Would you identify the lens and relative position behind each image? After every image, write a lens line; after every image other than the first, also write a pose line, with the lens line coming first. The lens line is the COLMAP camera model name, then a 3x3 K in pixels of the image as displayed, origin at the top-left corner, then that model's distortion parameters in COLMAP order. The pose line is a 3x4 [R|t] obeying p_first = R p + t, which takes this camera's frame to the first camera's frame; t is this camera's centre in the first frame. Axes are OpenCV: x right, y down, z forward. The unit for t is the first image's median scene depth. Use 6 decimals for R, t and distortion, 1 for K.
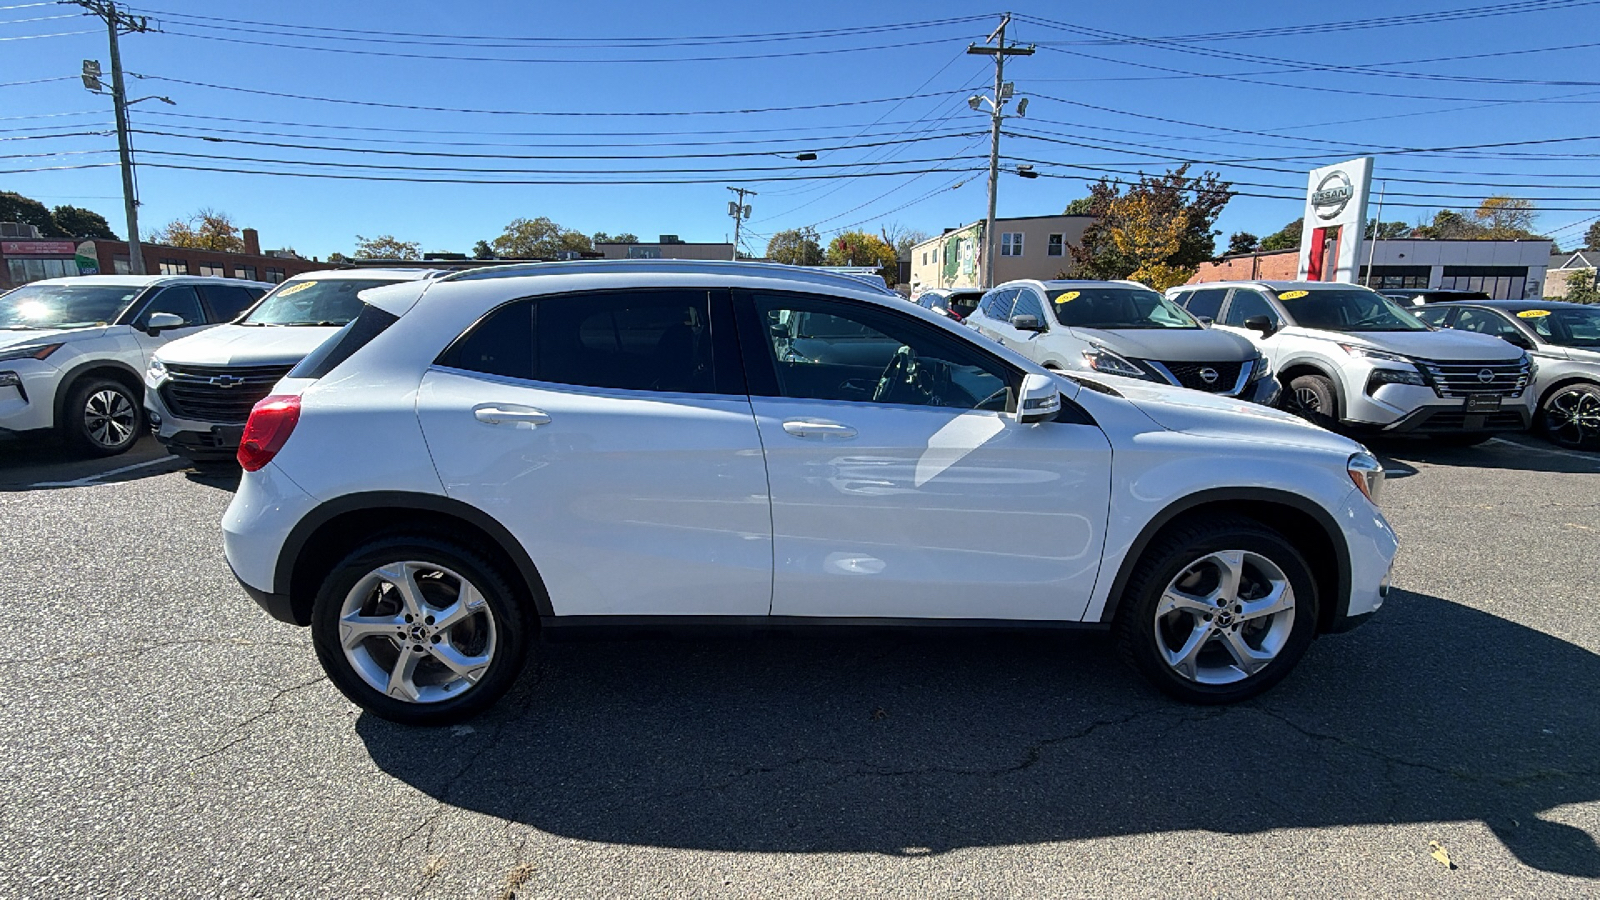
lens RADIAL K [[730.0, 0, 805.0], [0, 730.0, 453.1], [0, 0, 1]] dist [-0.000184, -0.000050]
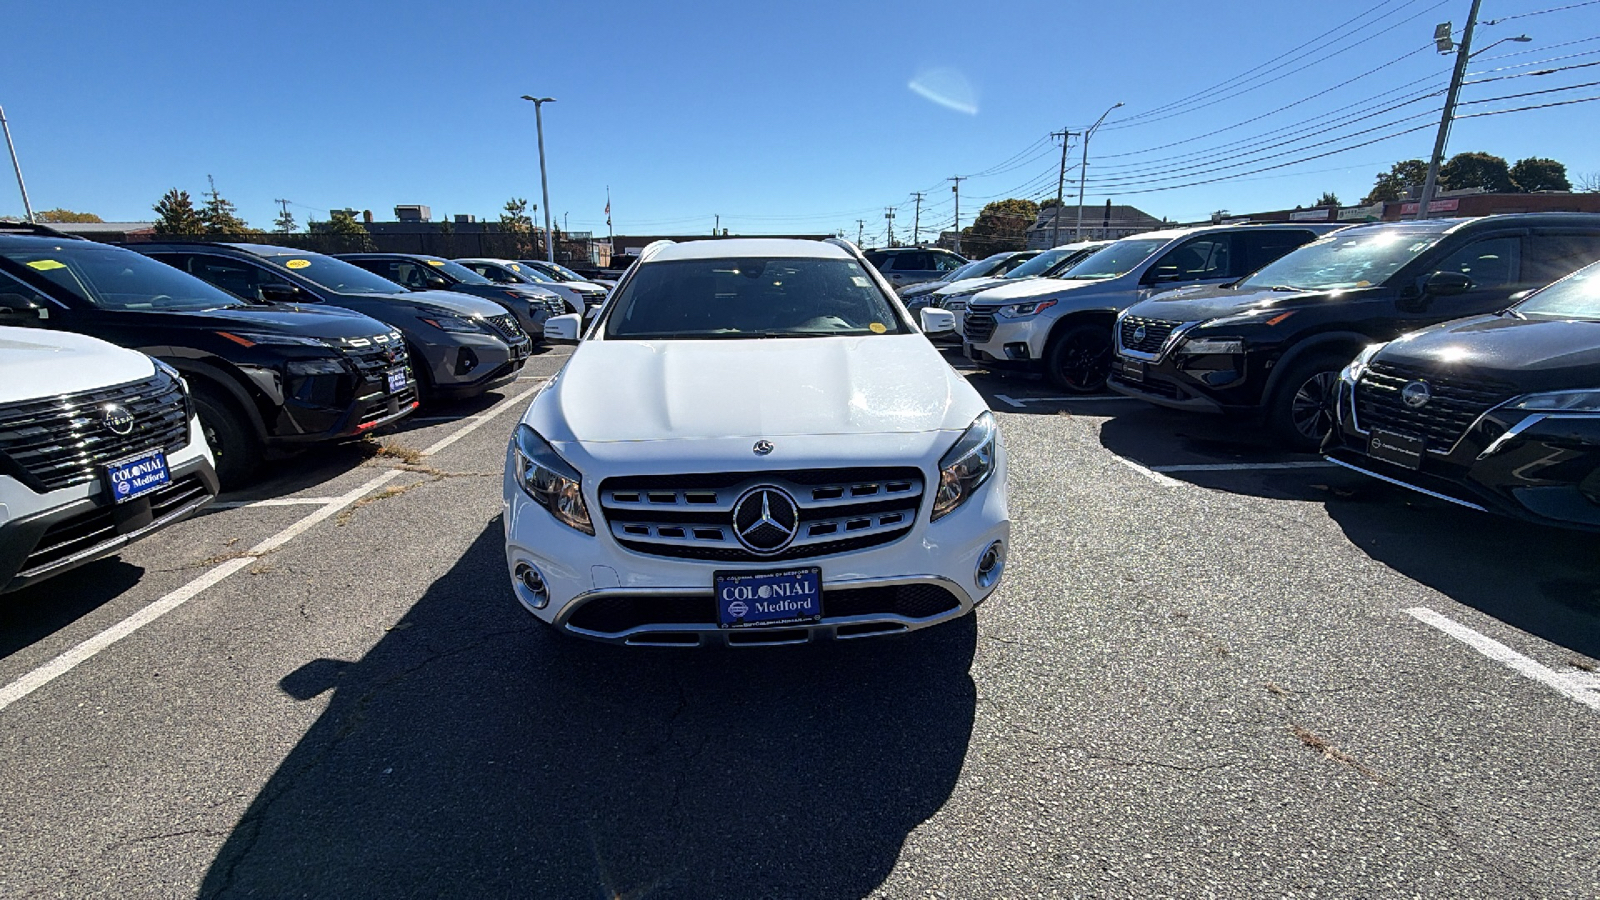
lens RADIAL K [[730.0, 0, 802.1], [0, 730.0, 452.9], [0, 0, 1]] dist [-0.000184, -0.000050]
pose [[0.021063, 0.246793, -0.968839, 0.161597], [-0.188278, 0.952695, 0.238587, -0.024686], [0.981890, 0.177386, 0.066532, 0.123956]]
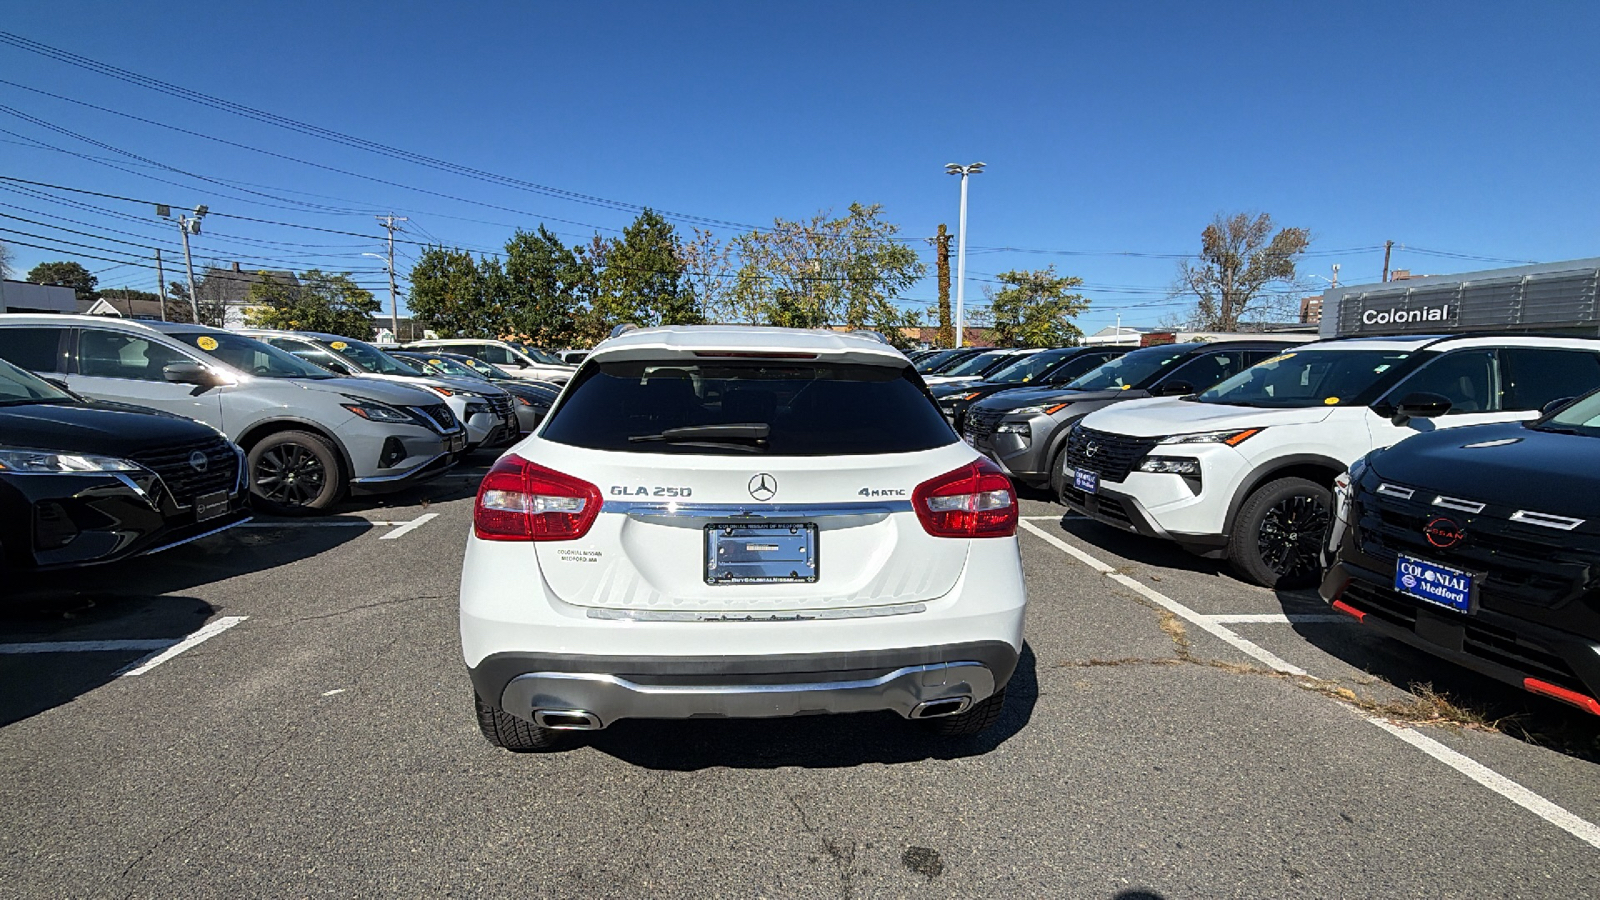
lens RADIAL K [[730.0, 0, 801.8], [0, 730.0, 447.5], [0, 0, 1]] dist [-0.000184, -0.000050]
pose [[-0.056844, -0.117341, 0.991464, -0.149107], [0.181832, 0.975243, 0.125846, -0.023113], [-0.981685, 0.187433, -0.034100, 0.112725]]
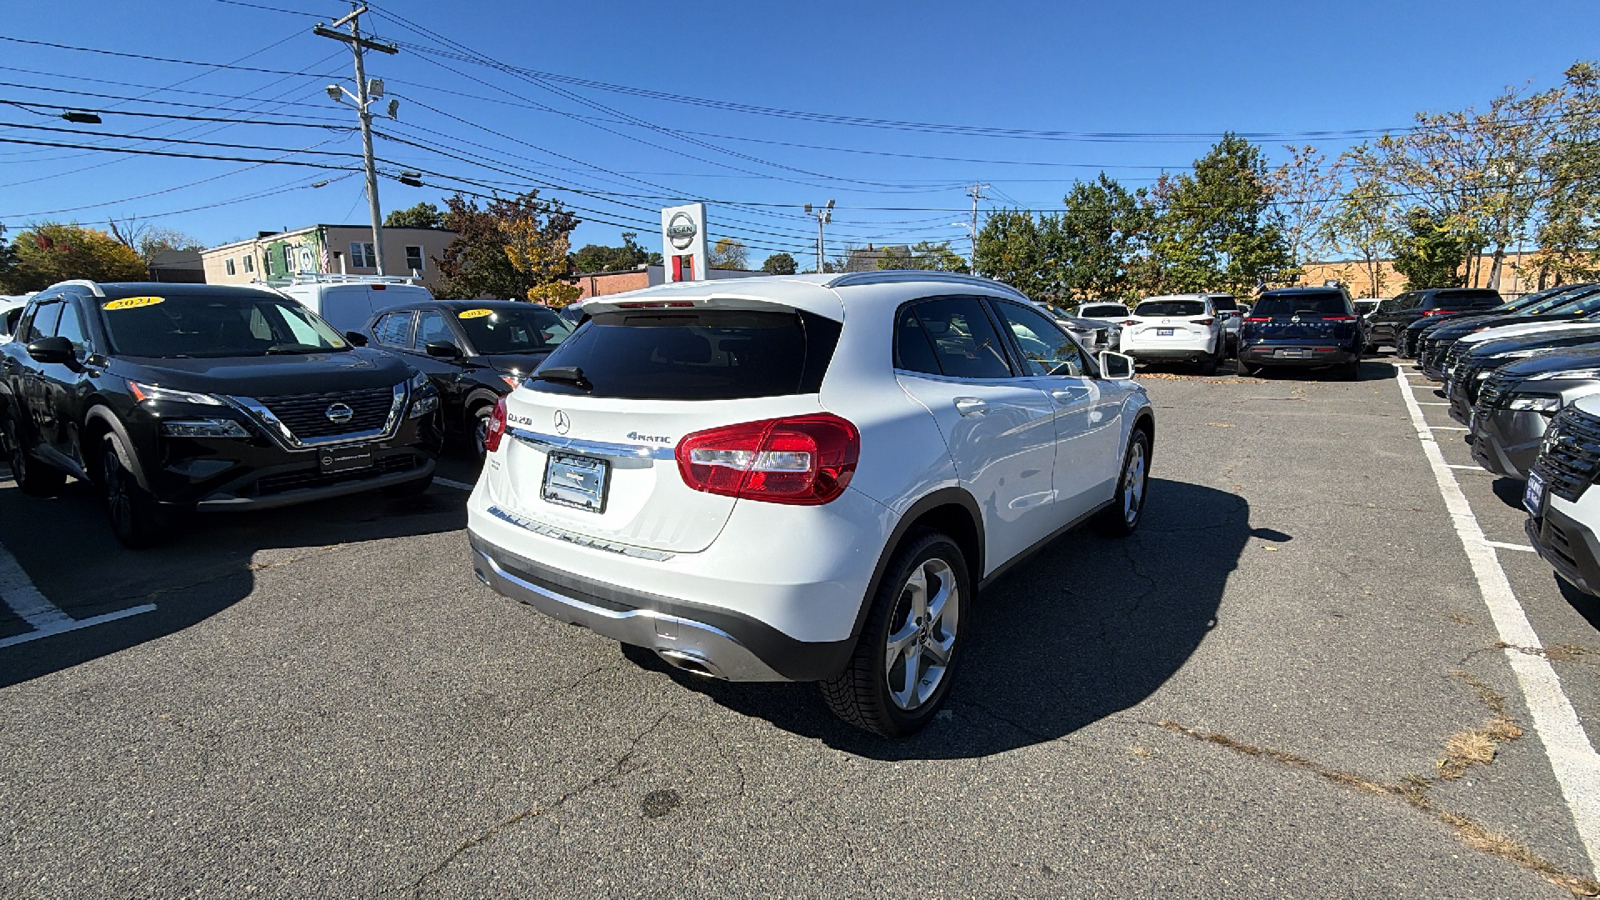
lens RADIAL K [[730.0, 0, 802.8], [0, 730.0, 451.6], [0, 0, 1]] dist [-0.000184, -0.000050]
pose [[0.648718, -0.147274, 0.746642, -0.121429], [0.164698, 0.985015, 0.051196, -0.007083], [-0.742993, 0.089759, 0.663253, 0.038740]]
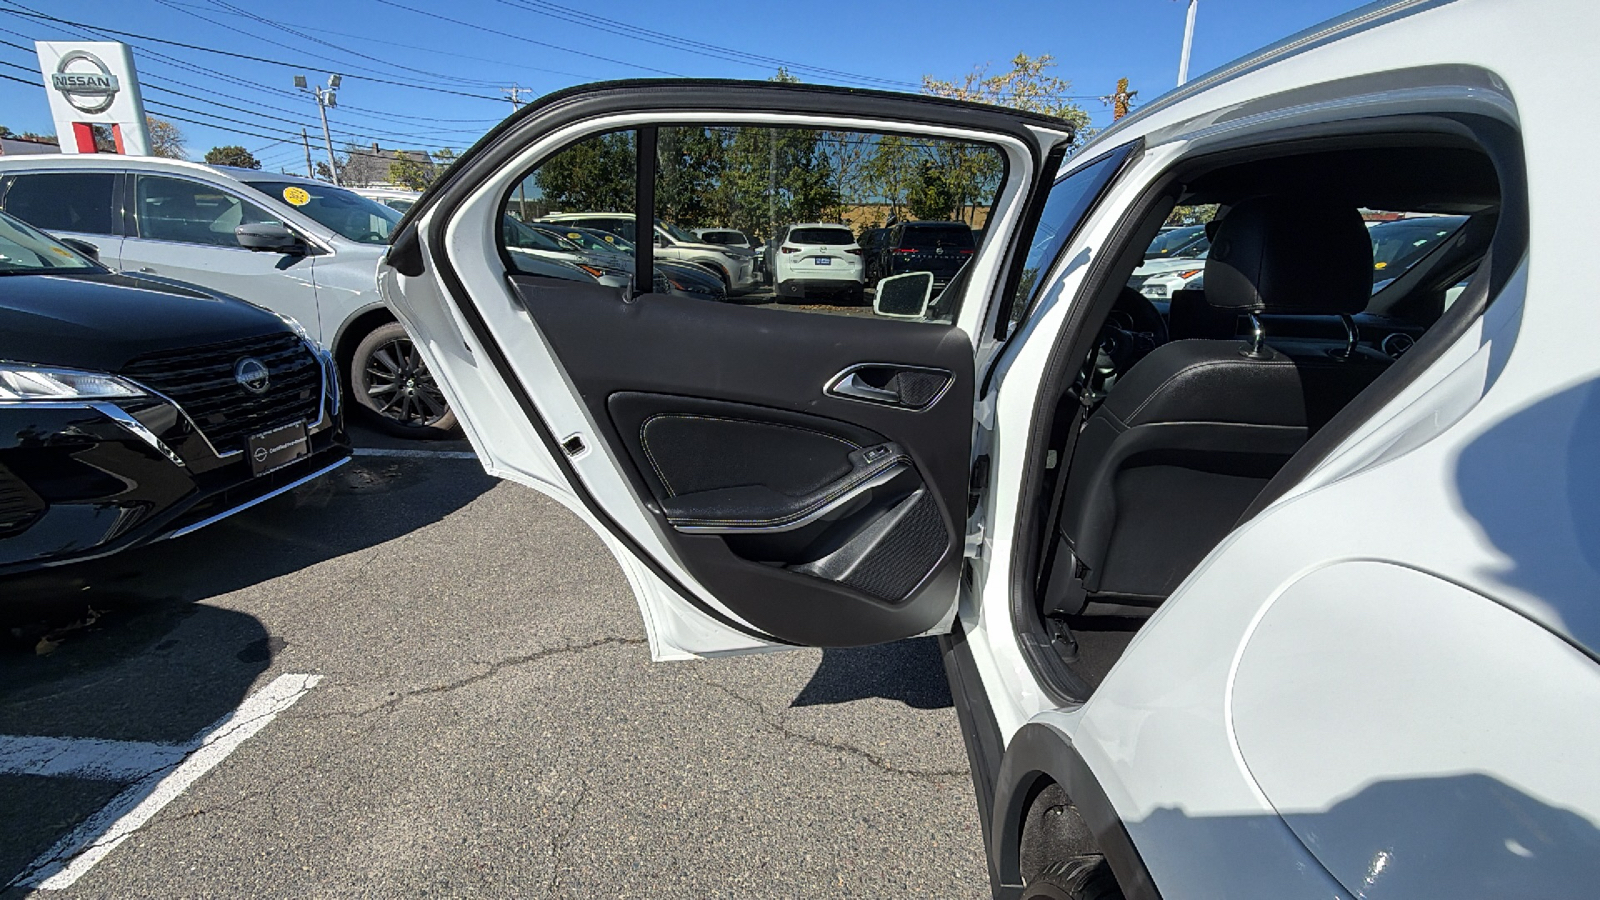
lens RADIAL K [[730.0, 0, 800.8], [0, 730.0, 448.1], [0, 0, 1]] dist [-0.000184, -0.000050]
pose [[0.096973, -0.264379, 0.959531, -0.067630], [0.174895, 0.953600, 0.245070, -0.026167], [-0.979800, 0.144052, 0.138712, 0.156325]]
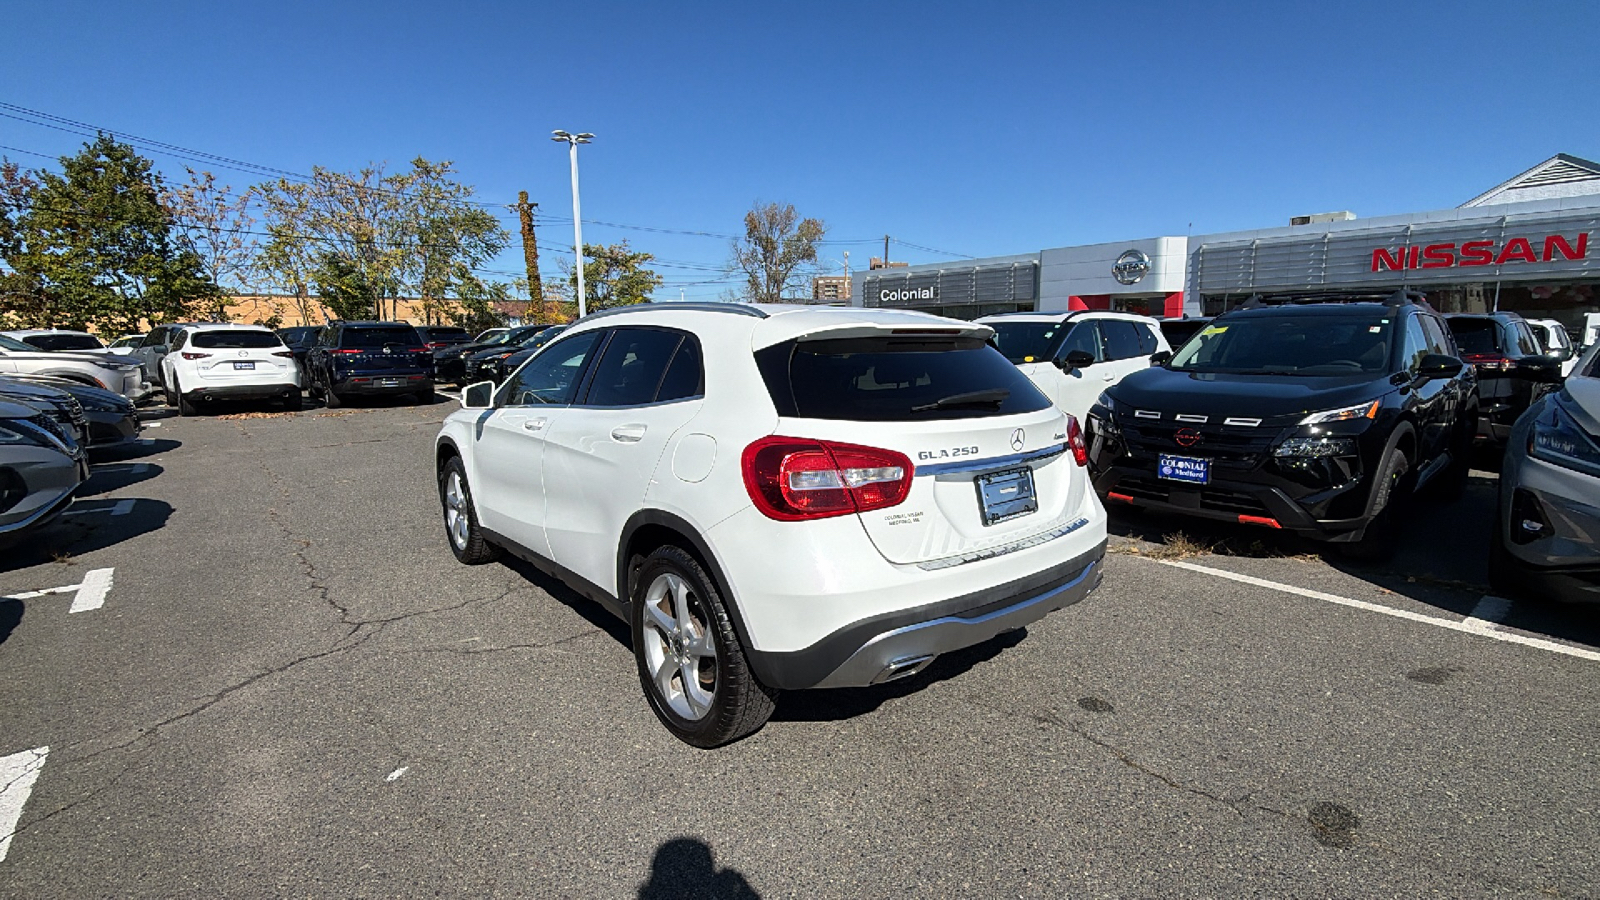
lens RADIAL K [[730.0, 0, 801.6], [0, 730.0, 449.7], [0, 0, 1]] dist [-0.000184, -0.000050]
pose [[-0.595990, -0.118086, 0.794262, -0.132175], [0.163821, 0.950444, 0.264232, -0.037731], [-0.786103, 0.287596, -0.547111, 0.185694]]
